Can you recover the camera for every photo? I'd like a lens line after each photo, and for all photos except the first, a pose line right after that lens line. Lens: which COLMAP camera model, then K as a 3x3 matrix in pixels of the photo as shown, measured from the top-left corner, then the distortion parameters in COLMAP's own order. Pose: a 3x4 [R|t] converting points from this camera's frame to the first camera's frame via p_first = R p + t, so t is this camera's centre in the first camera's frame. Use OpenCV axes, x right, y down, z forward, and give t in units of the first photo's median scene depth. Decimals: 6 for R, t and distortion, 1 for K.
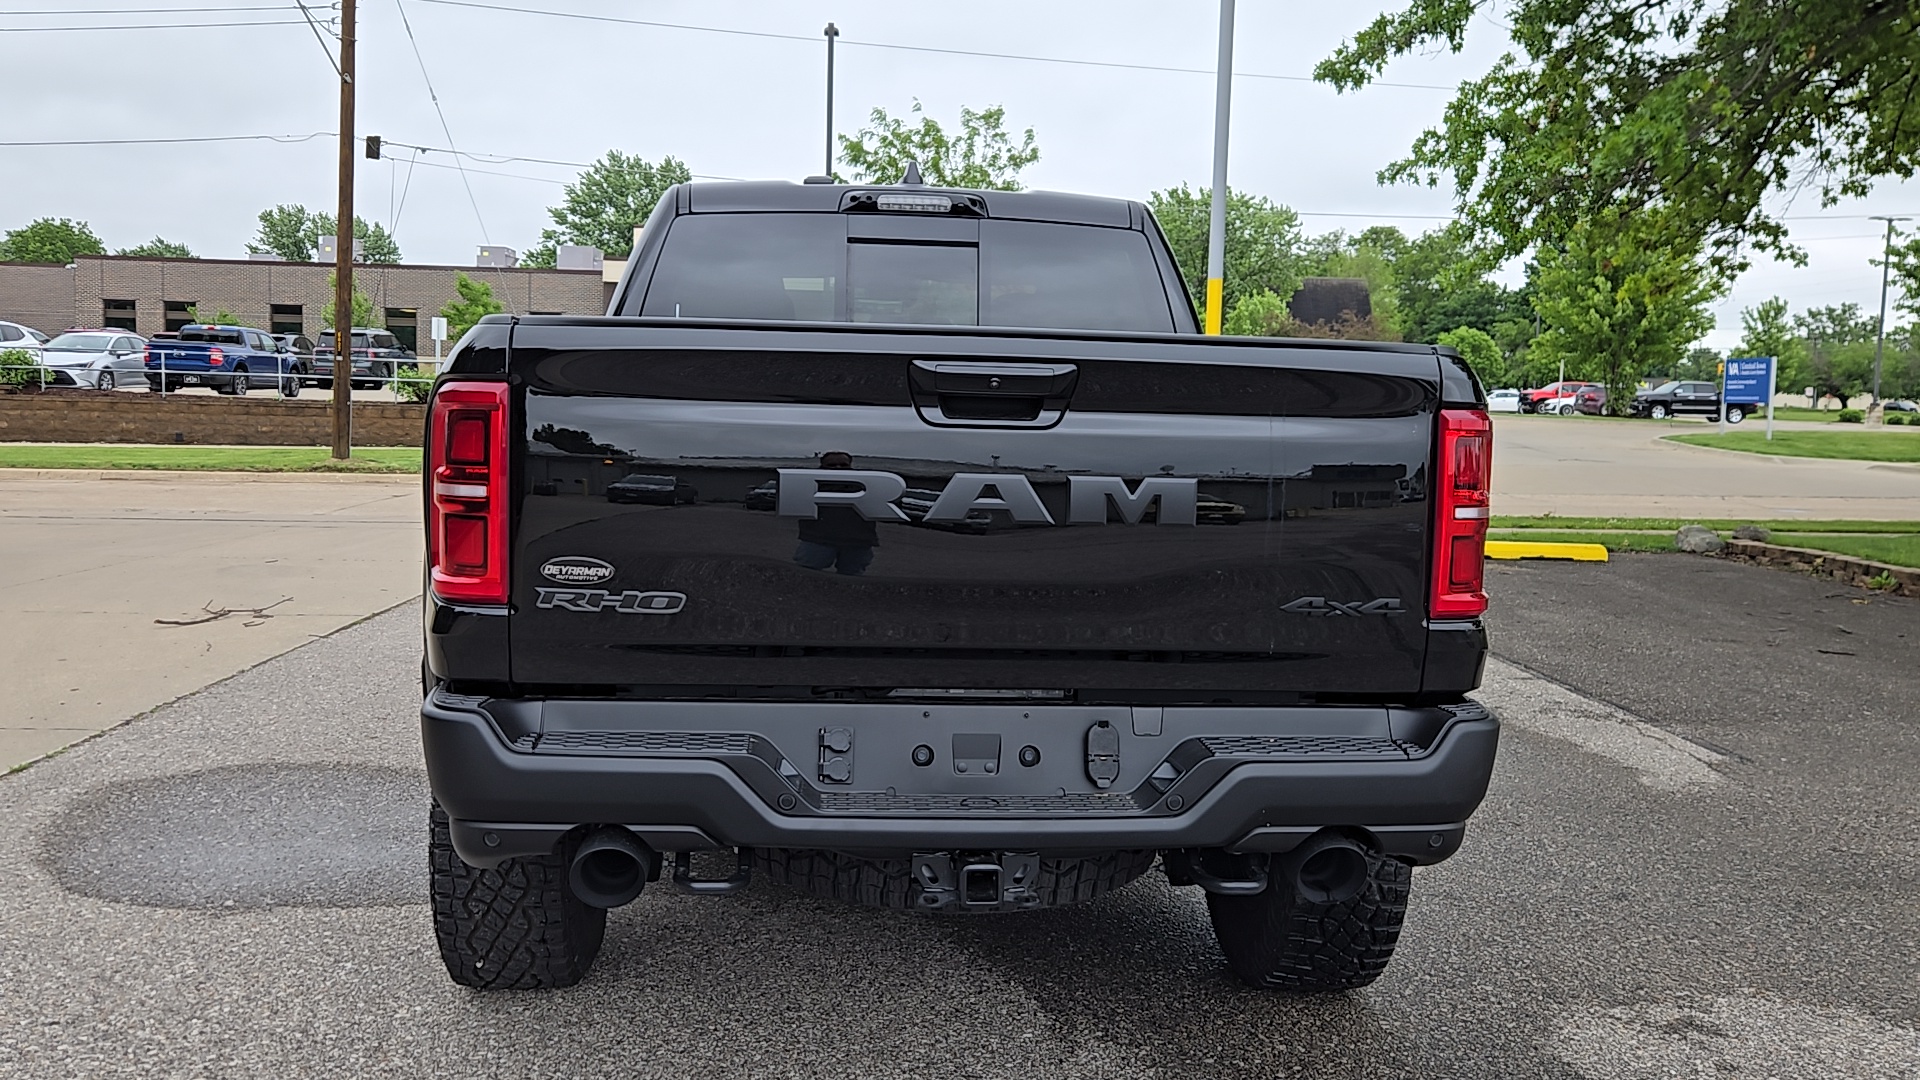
lens RADIAL K [[1617.6, 0, 953.4], [0, 1617.6, 522.7], [0, 0, 1]] dist [0.012642, -0.005640]
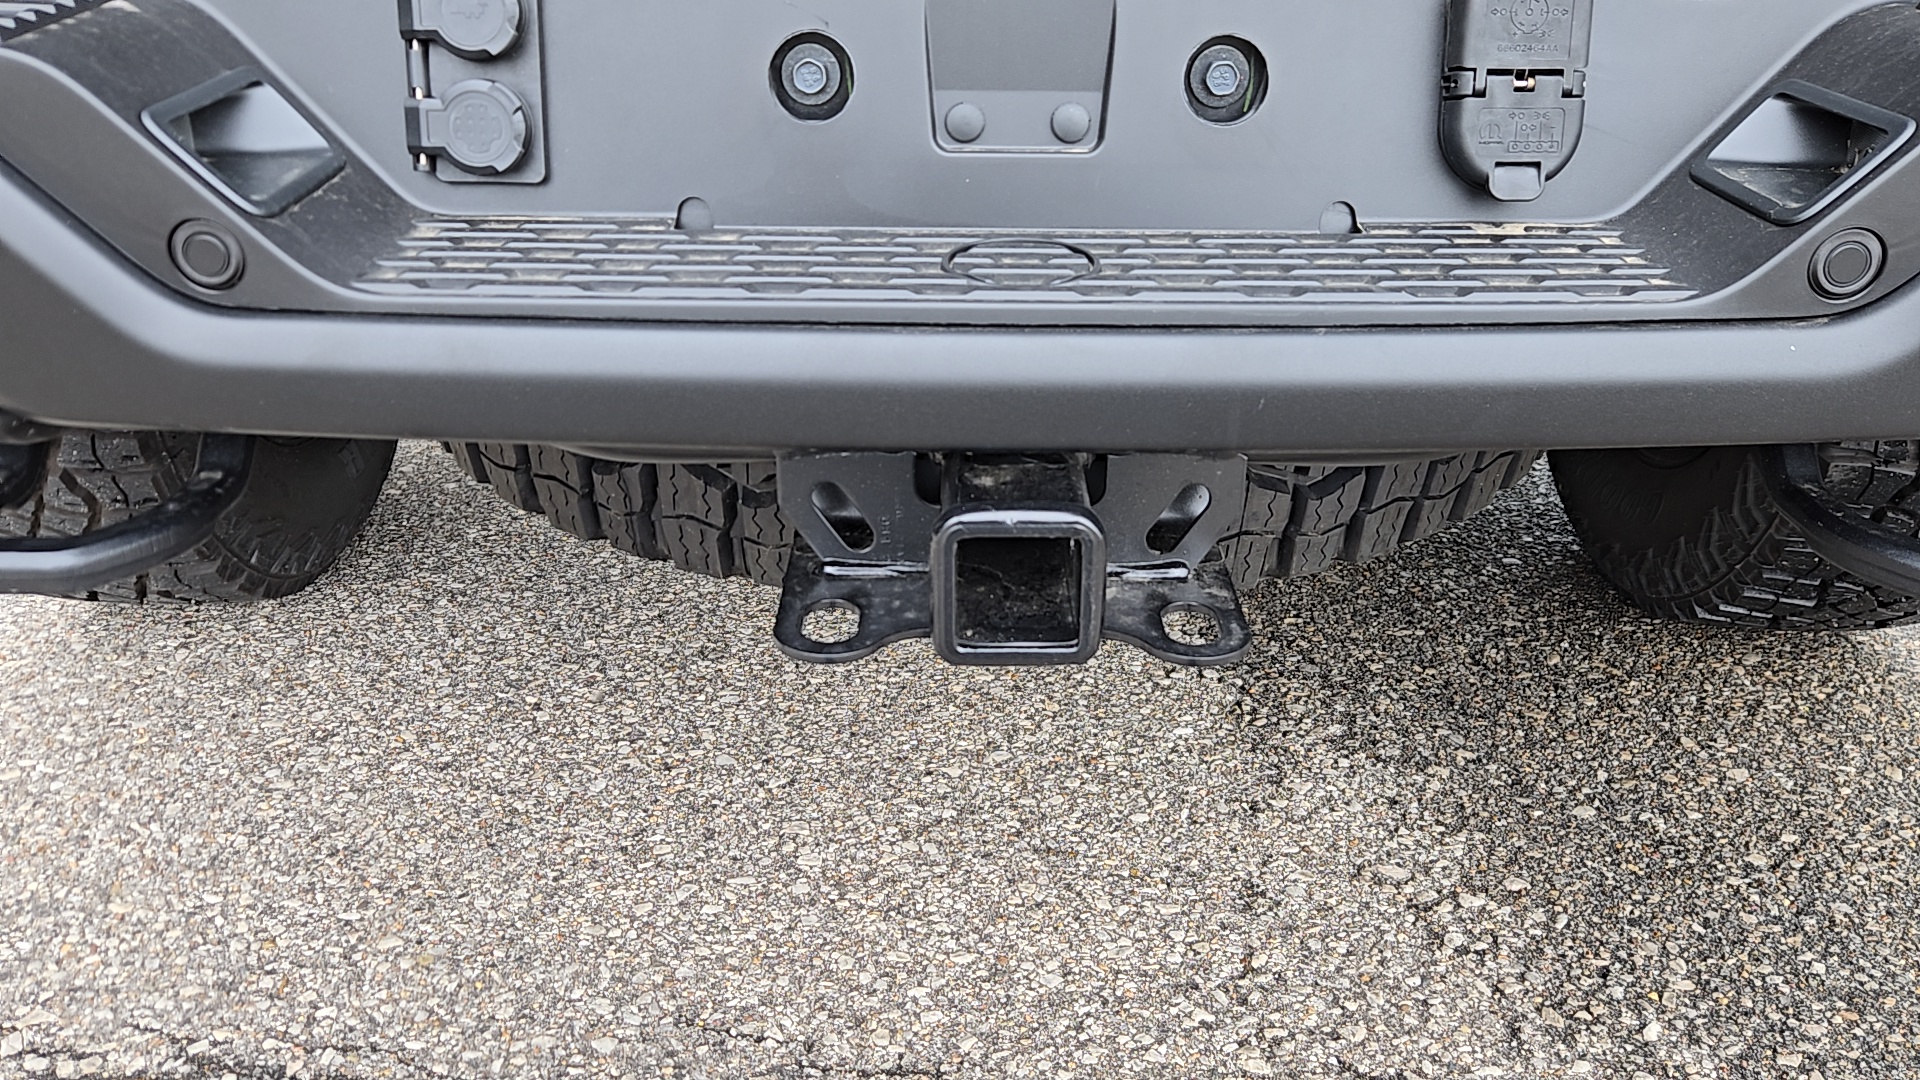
lens RADIAL K [[1617.6, 0, 955.3], [0, 1617.6, 535.9], [0, 0, 1]] dist [0.012642, -0.005640]
pose [[0.995064, 0.021078, -0.096967, 0.024640], [0.014332, 0.936408, 0.350619, 0.097382], [0.098191, -0.350279, 0.931485, 0.584092]]
